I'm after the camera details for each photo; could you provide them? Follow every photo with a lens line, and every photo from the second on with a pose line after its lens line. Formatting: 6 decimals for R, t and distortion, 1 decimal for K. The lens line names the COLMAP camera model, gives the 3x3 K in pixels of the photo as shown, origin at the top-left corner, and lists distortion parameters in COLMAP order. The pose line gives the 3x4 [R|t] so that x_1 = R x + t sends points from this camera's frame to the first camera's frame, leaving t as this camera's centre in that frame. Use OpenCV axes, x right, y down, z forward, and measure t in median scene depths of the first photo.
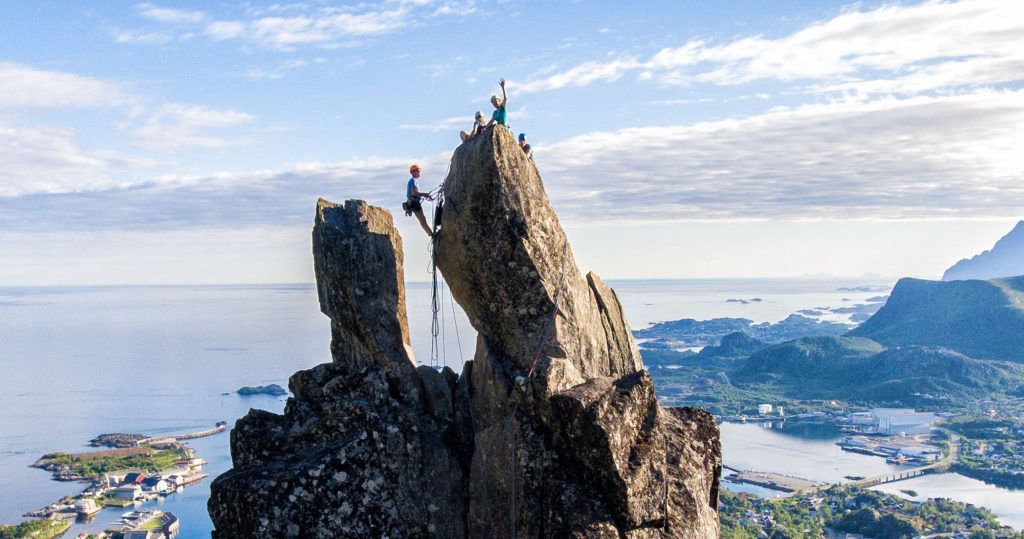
lens RADIAL K [[1050.9, 0, 442.8], [0, 1050.9, 330.8], [0, 0, 1]] dist [-0.073231, 0.091875]
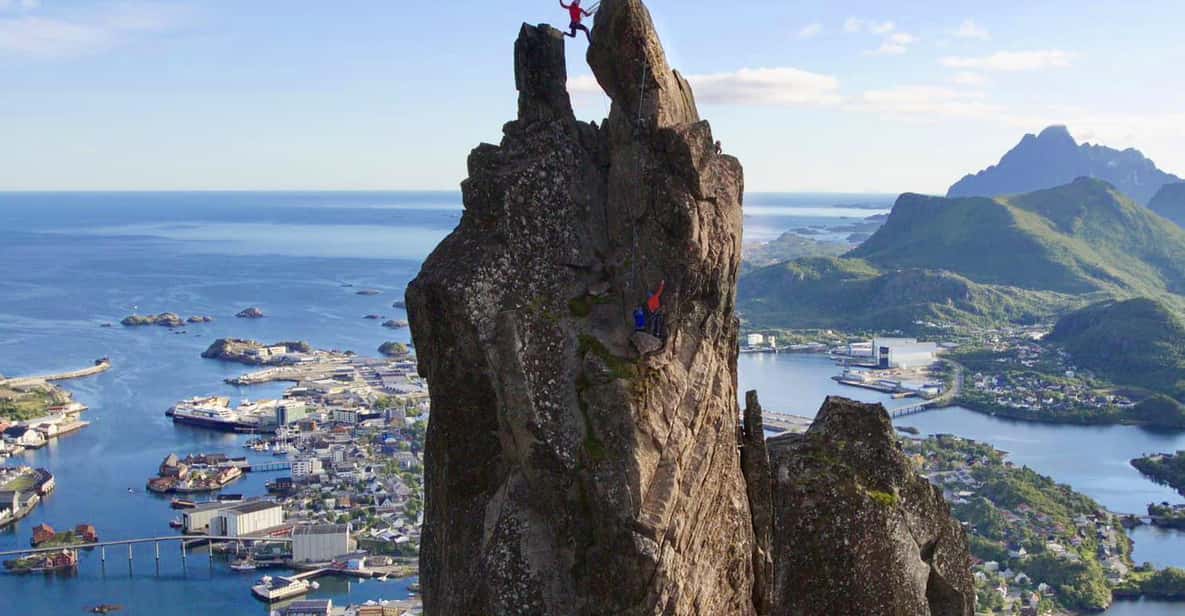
lens RADIAL K [[1622.5, 0, 595.4], [0, 1622.5, 319.1], [0, 0, 1]] dist [-0.072381, 0.000000]
pose [[0.978833, 0.006071, 0.204571, -0.526450], [-0.003805, 0.999927, -0.011466, 0.383152], [-0.204626, 0.010445, 0.978785, -1.589987]]
